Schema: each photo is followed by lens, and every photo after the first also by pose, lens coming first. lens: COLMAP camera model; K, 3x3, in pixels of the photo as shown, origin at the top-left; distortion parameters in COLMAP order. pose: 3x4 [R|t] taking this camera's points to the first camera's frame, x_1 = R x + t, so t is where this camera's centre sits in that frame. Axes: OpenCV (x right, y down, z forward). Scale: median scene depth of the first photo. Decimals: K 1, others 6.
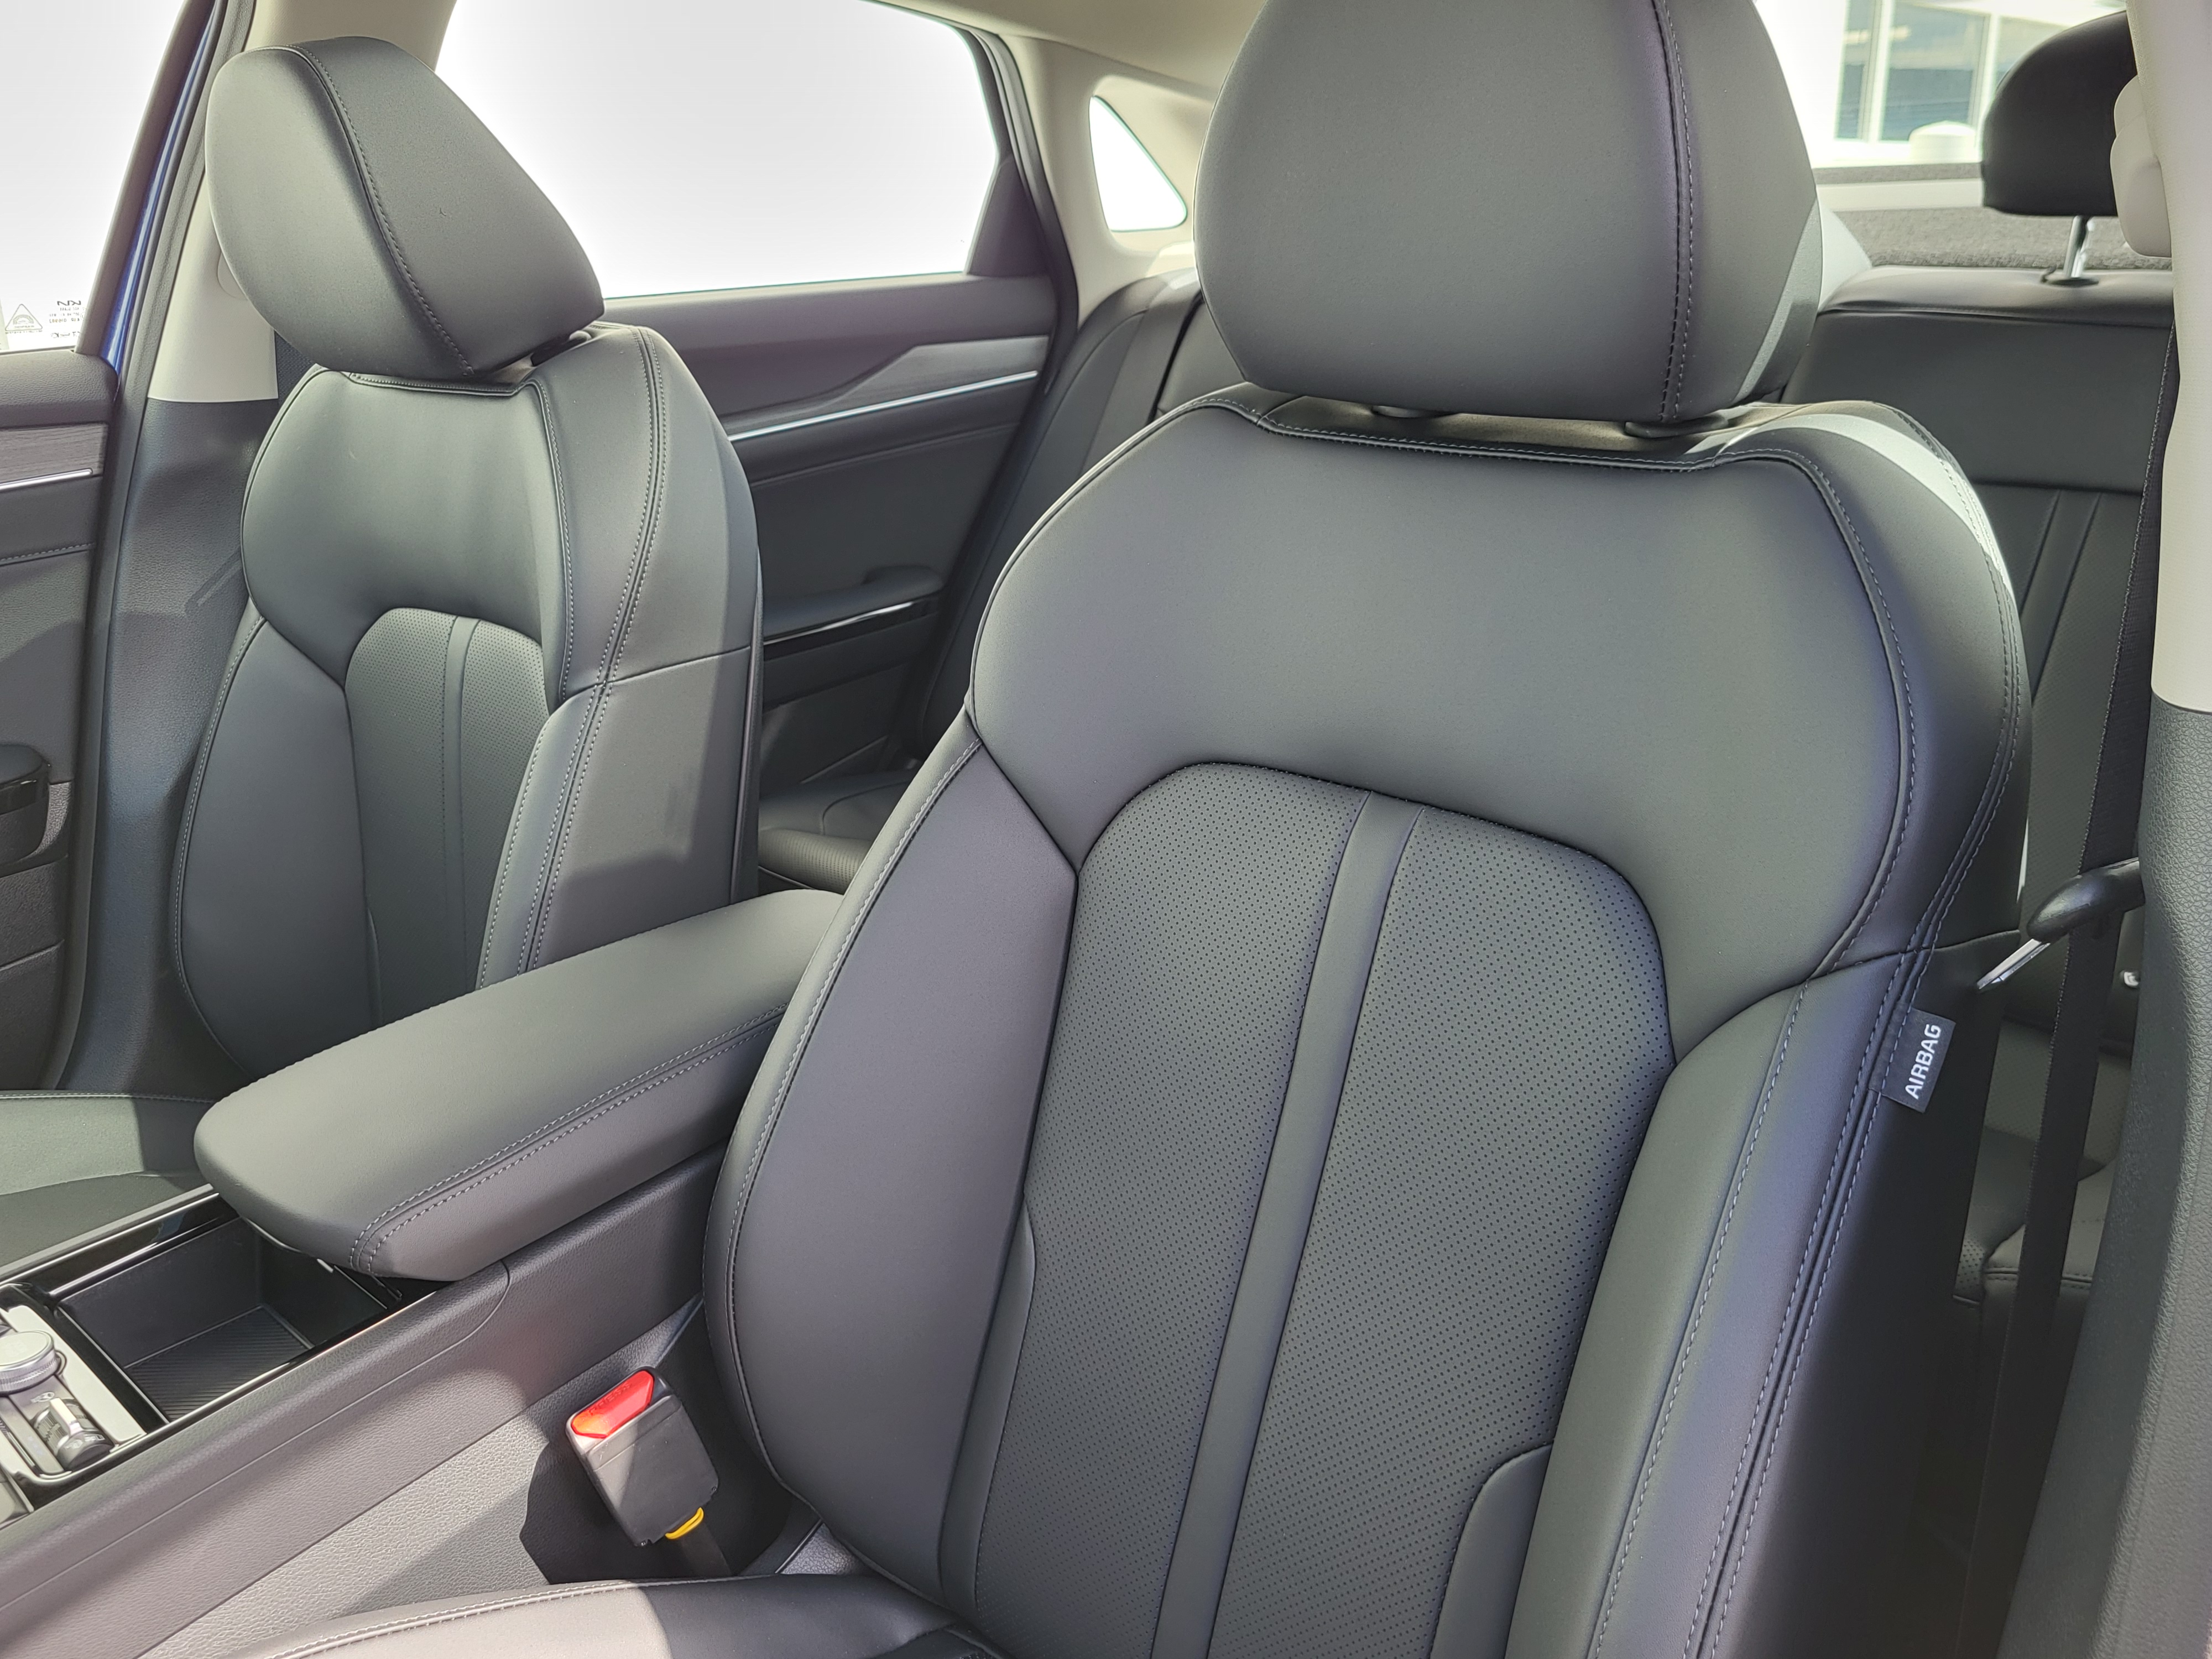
lens RADIAL K [[1706.4, 0, 1117.1], [0, 1706.4, 800.9], [0, 0, 1]] dist [0.033145, -0.004221]
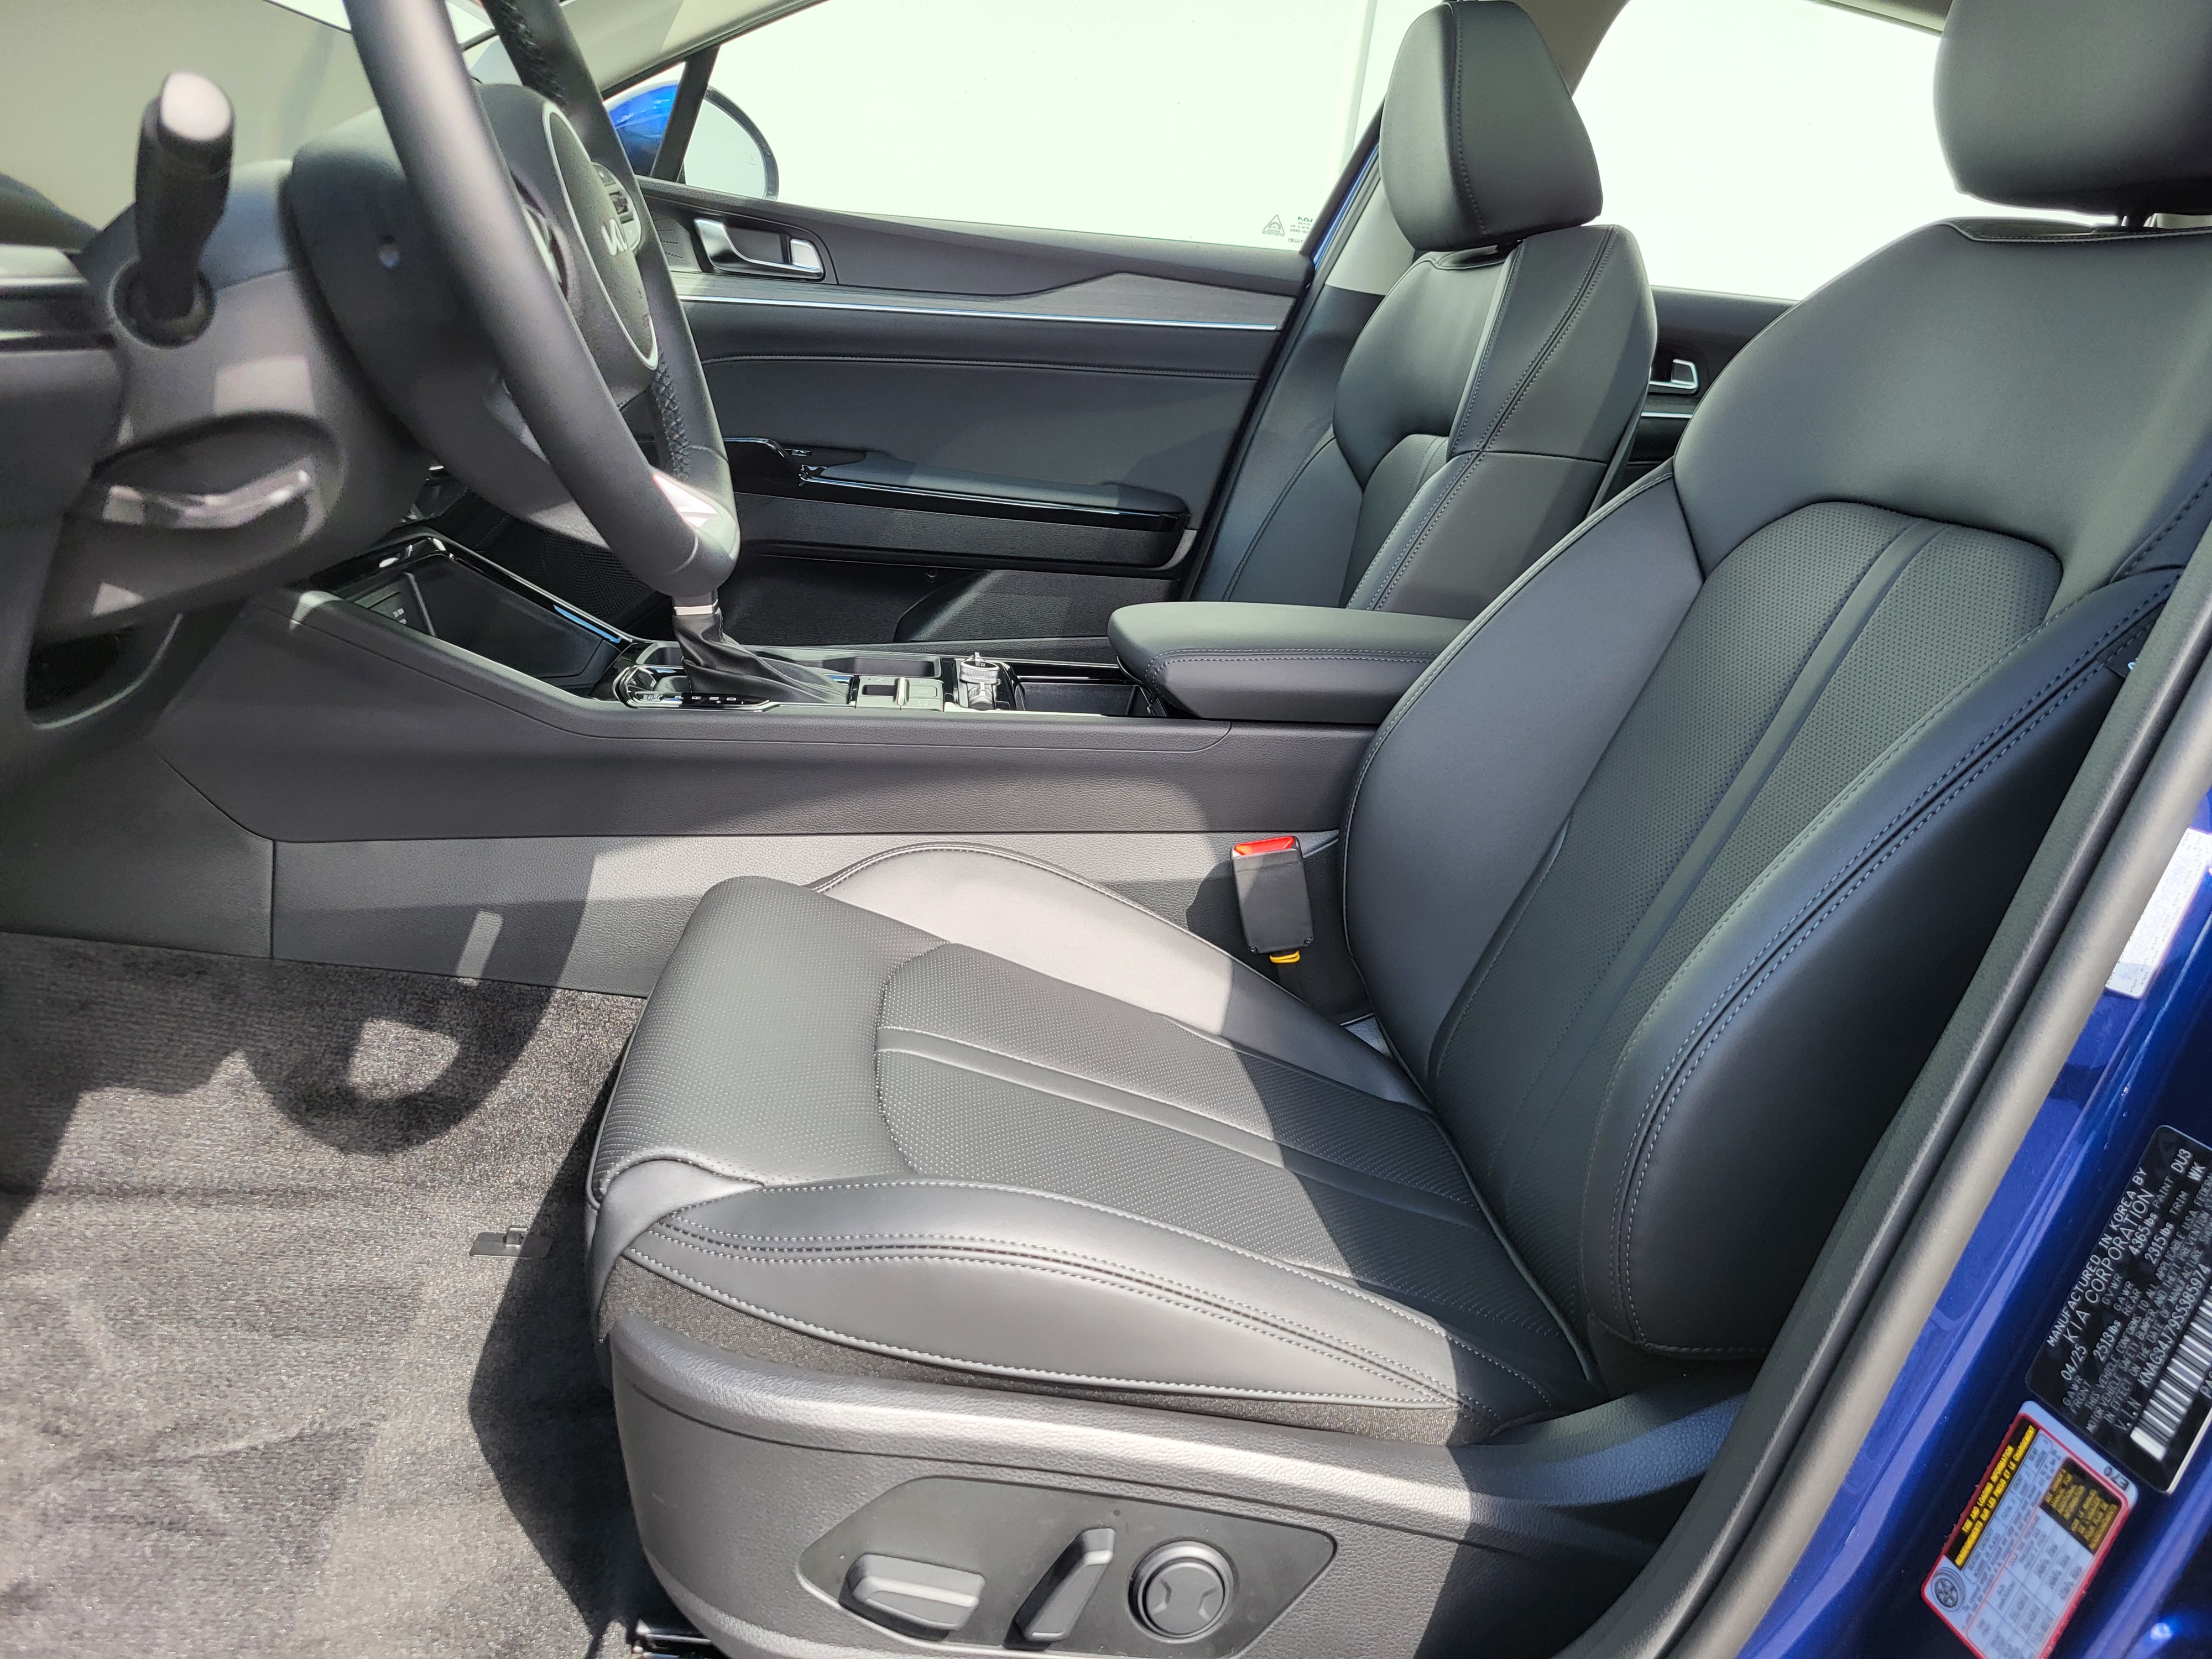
lens RADIAL K [[1706.4, 0, 1117.1], [0, 1706.4, 800.9], [0, 0, 1]] dist [0.033145, -0.004221]
pose [[0.732084, 0.264319, -0.627844, 0.412733], [-0.327161, 0.944828, 0.016289, 0.265069], [0.597510, 0.193481, 0.778169, -0.169711]]
